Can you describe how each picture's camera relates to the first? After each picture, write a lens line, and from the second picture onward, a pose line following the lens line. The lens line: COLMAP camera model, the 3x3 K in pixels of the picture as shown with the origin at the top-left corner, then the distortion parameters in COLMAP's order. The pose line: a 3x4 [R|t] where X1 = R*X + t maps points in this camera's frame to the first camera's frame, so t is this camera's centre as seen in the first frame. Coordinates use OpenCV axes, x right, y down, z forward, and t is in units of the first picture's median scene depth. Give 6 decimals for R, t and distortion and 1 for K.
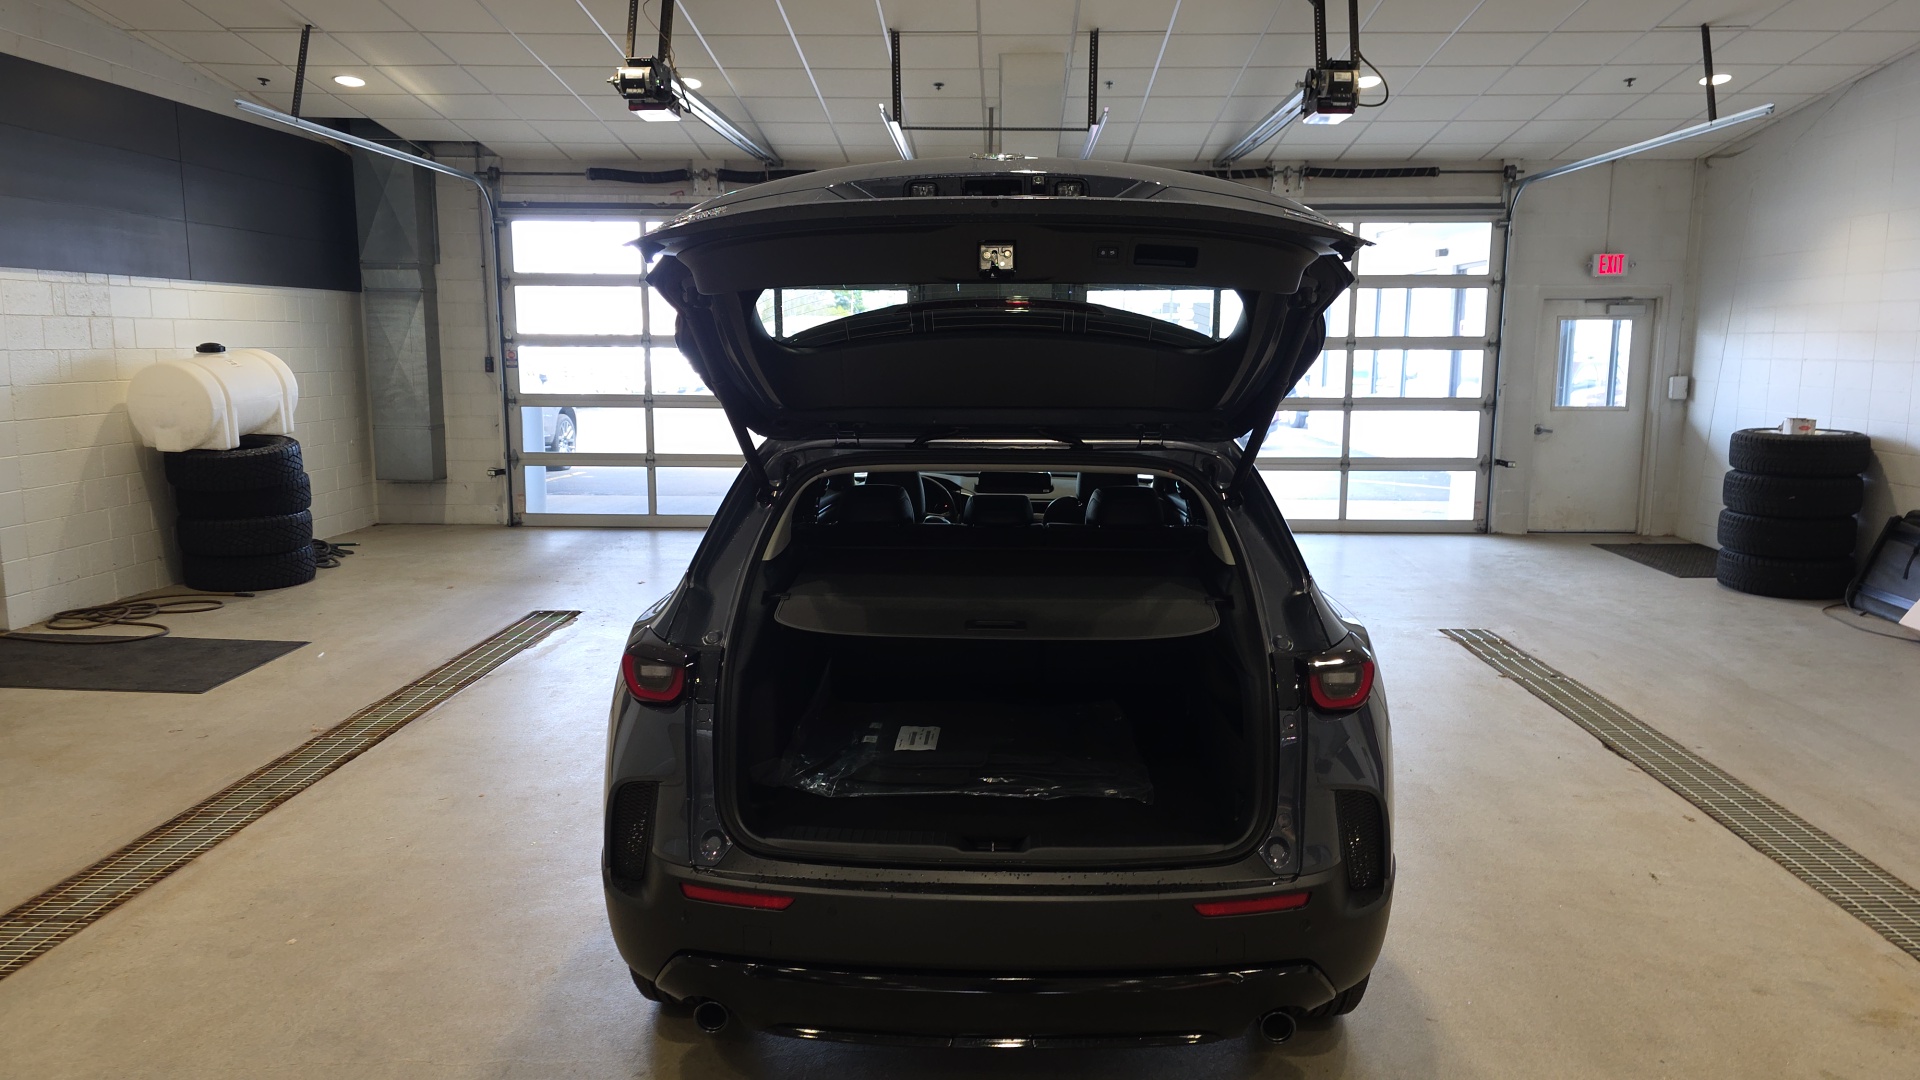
lens RADIAL K [[1302.4, 0, 960.0], [0, 1302.4, 540.0], [0, 0, 1]] dist [0.060933, -0.060929]
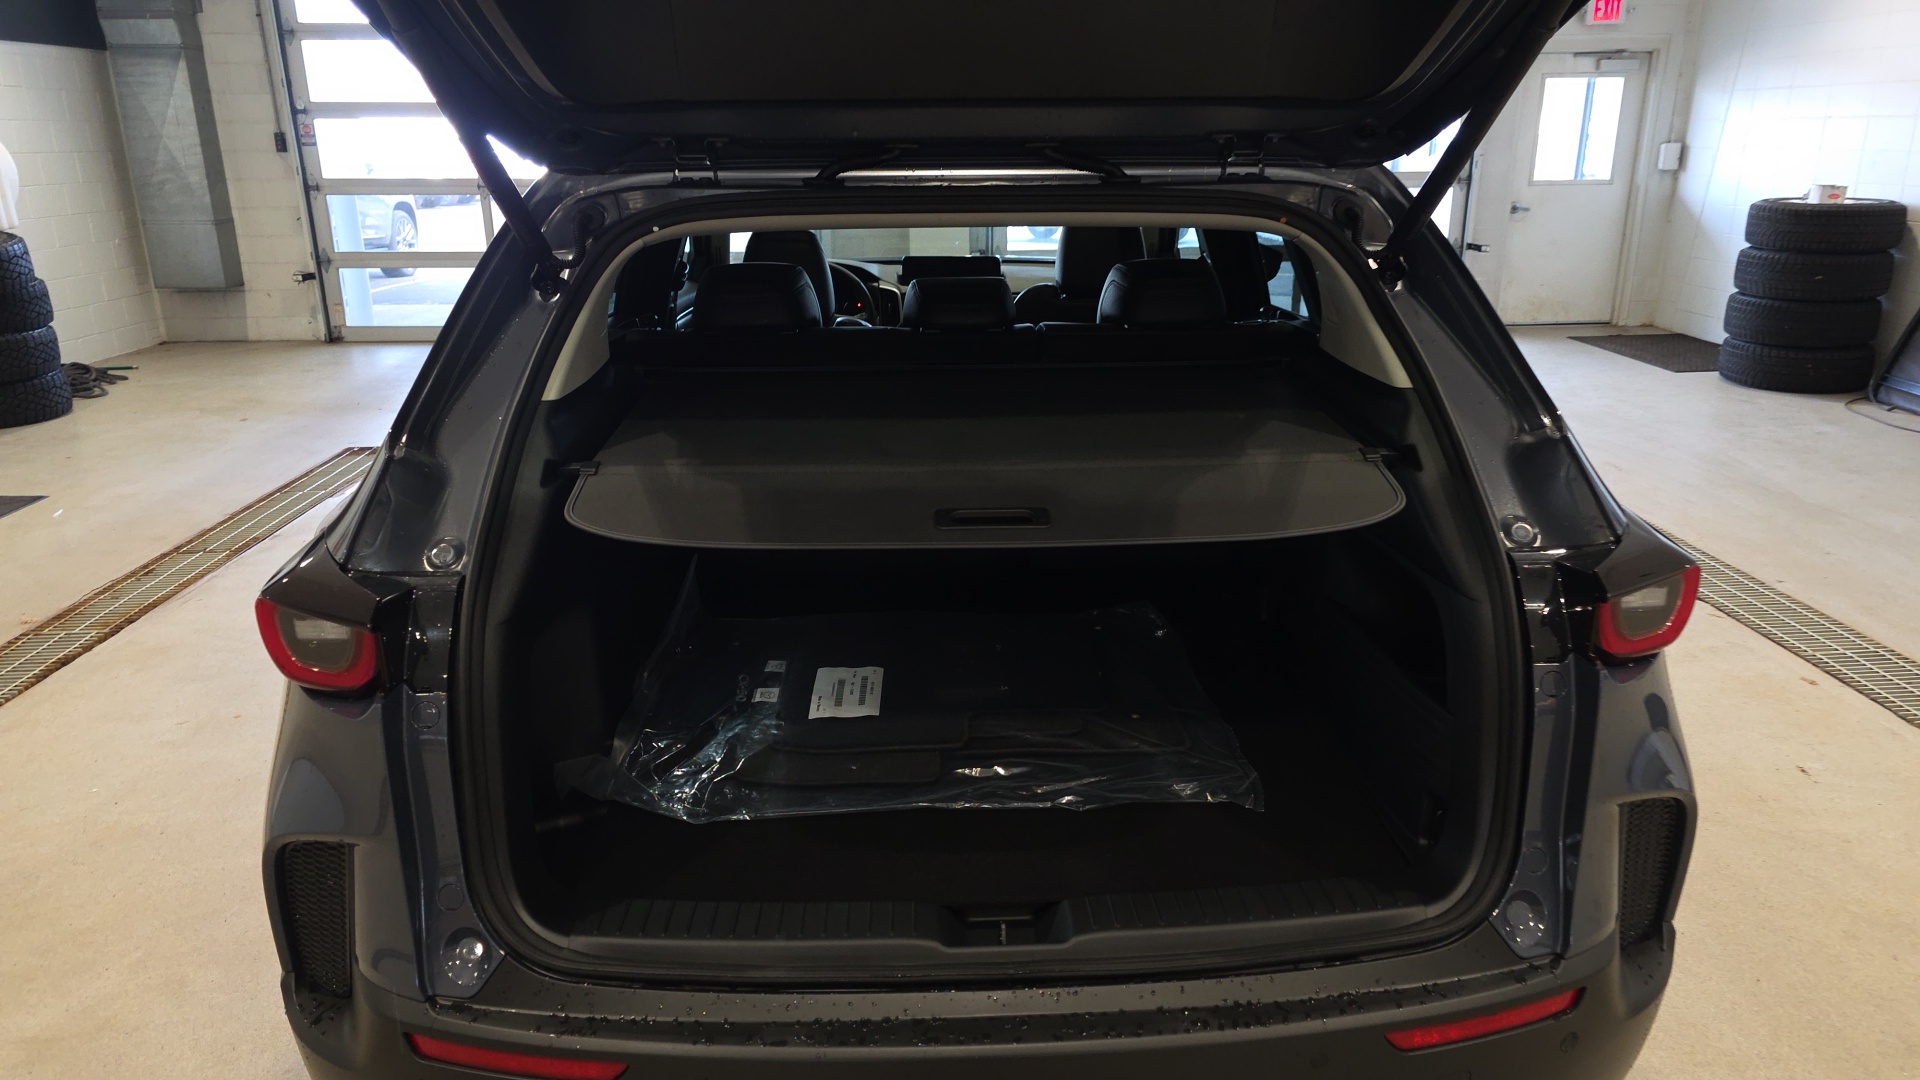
lens RADIAL K [[1285.2, 0, 985.7], [0, 1285.2, 554.0], [0, 0, 1]] dist [0.064973, -0.059788]
pose [[0.995026, -0.036574, 0.092658, -0.008401], [0.021424, 0.986963, 0.159513, -0.001066], [-0.097284, -0.156734, 0.982838, 0.165874]]
